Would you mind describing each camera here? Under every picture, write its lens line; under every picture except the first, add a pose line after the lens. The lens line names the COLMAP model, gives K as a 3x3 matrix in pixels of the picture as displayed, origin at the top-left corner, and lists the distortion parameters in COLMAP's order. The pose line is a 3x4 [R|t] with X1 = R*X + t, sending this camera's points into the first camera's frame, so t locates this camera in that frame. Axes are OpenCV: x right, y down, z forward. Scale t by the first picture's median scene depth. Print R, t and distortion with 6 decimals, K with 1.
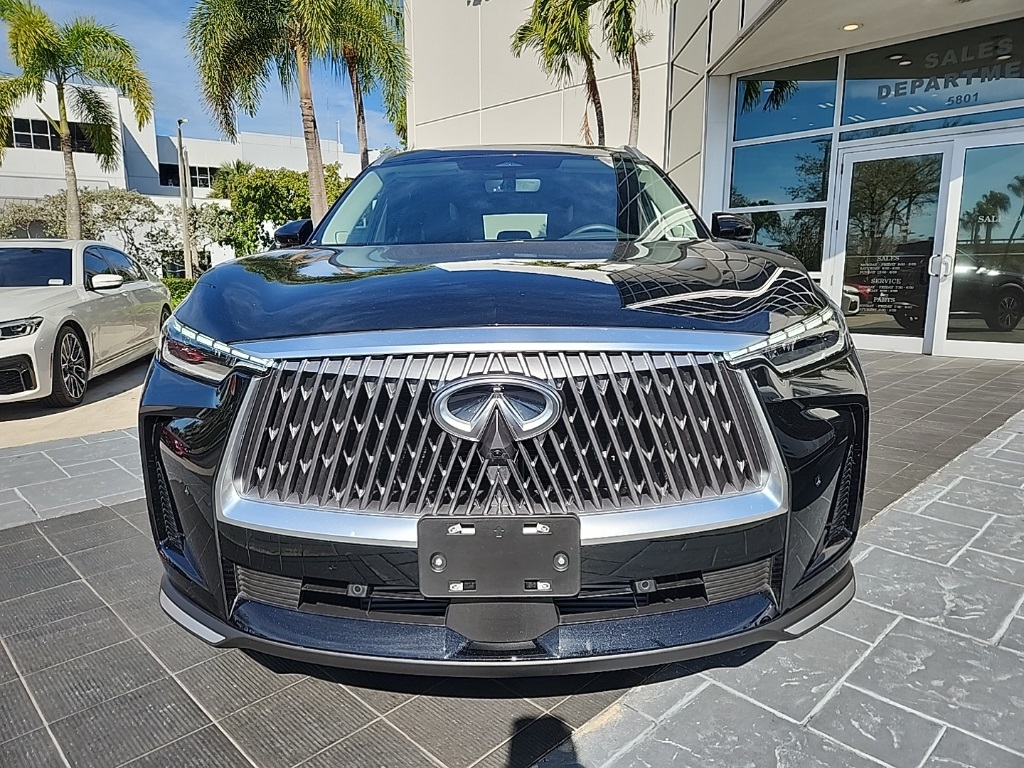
lens RADIAL K [[679.6, 0, 517.0], [0, 679.6, 390.8], [0, 0, 1]] dist [0.065372, -0.057605]
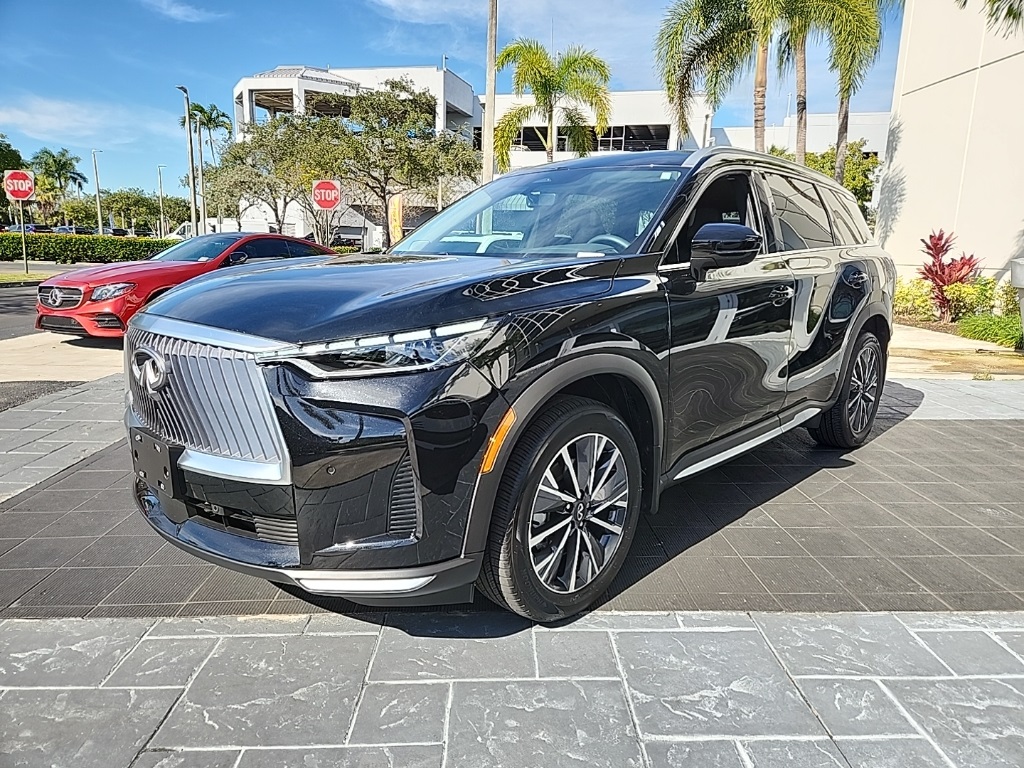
lens RADIAL K [[679.6, 0, 517.0], [0, 679.6, 390.8], [0, 0, 1]] dist [0.065372, -0.057605]
pose [[0.735179, 0.157172, -0.659401, 0.680911], [-0.142106, 0.986868, 0.076789, -0.068071], [0.662811, 0.037251, 0.747860, 0.149241]]
